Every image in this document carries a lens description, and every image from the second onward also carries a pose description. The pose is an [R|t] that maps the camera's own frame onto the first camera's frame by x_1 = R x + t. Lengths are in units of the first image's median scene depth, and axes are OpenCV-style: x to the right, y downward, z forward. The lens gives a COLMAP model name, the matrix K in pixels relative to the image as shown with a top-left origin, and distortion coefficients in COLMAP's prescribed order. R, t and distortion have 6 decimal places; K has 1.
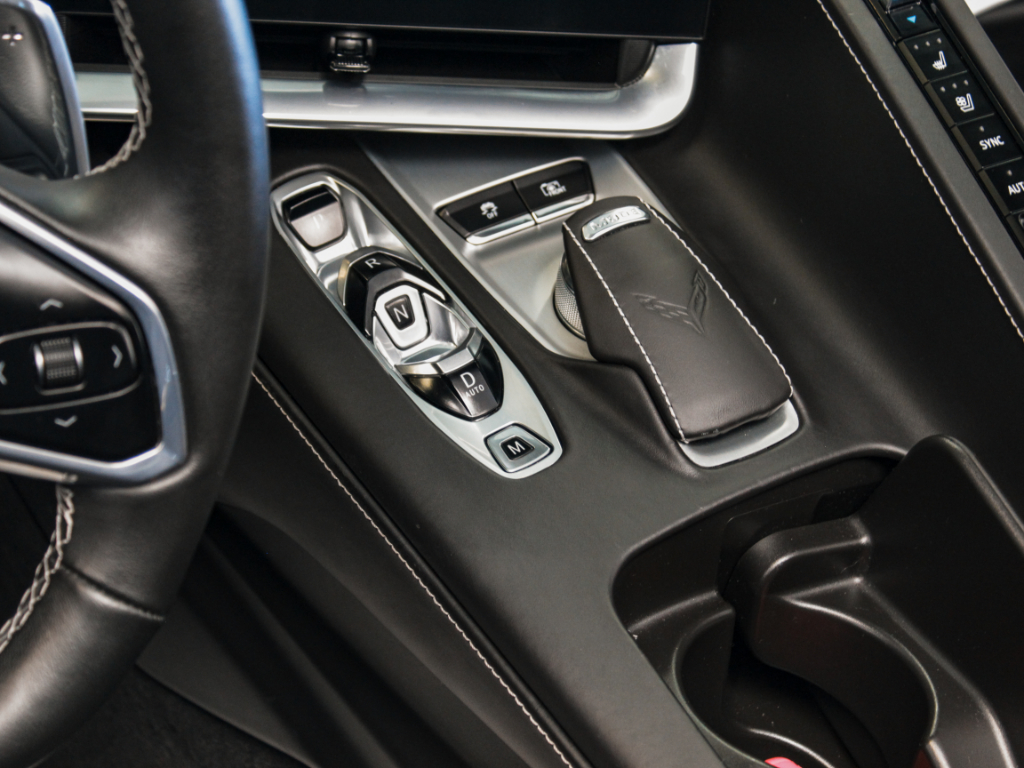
lens RADIAL K [[2268.8, 0, 506.7], [0, 2268.8, 377.0], [0, 0, 1]] dist [0.053740, 0.000000]
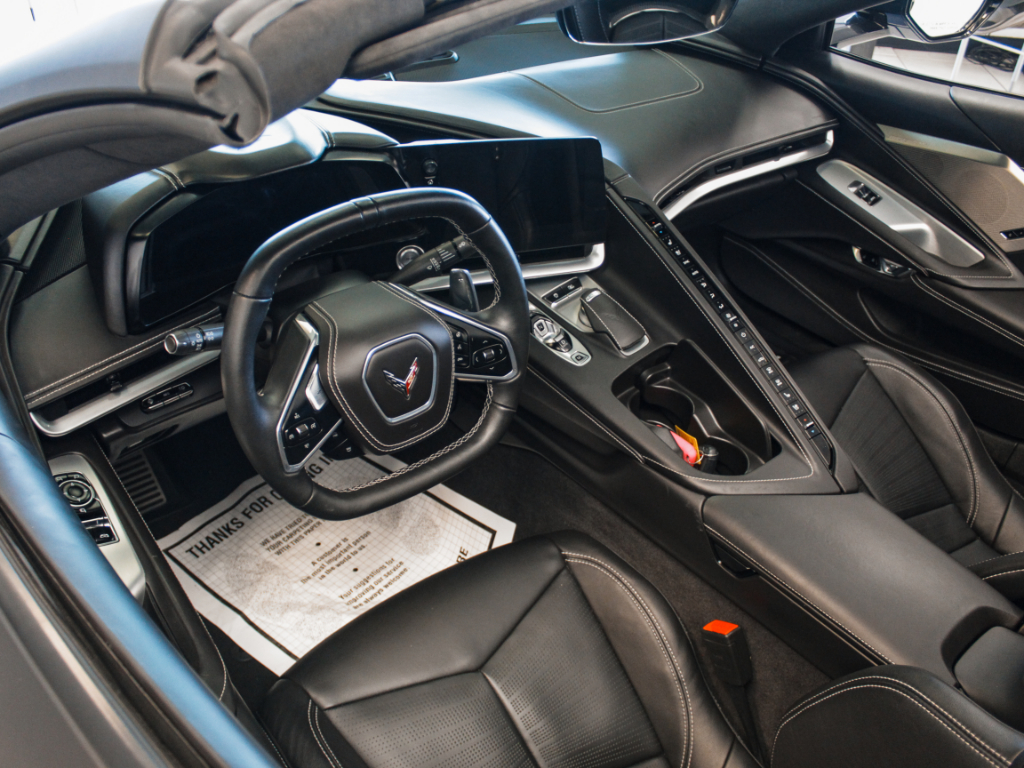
lens RADIAL K [[934.3, 0, 517.4], [0, 934.3, 381.5], [0, 0, 1]] dist [-0.146186, 0.077403]
pose [[0.987551, -0.150938, 0.044288, -0.175034], [0.147804, 0.986737, 0.067110, -0.051183], [-0.053830, -0.059729, 0.996762, -0.583884]]
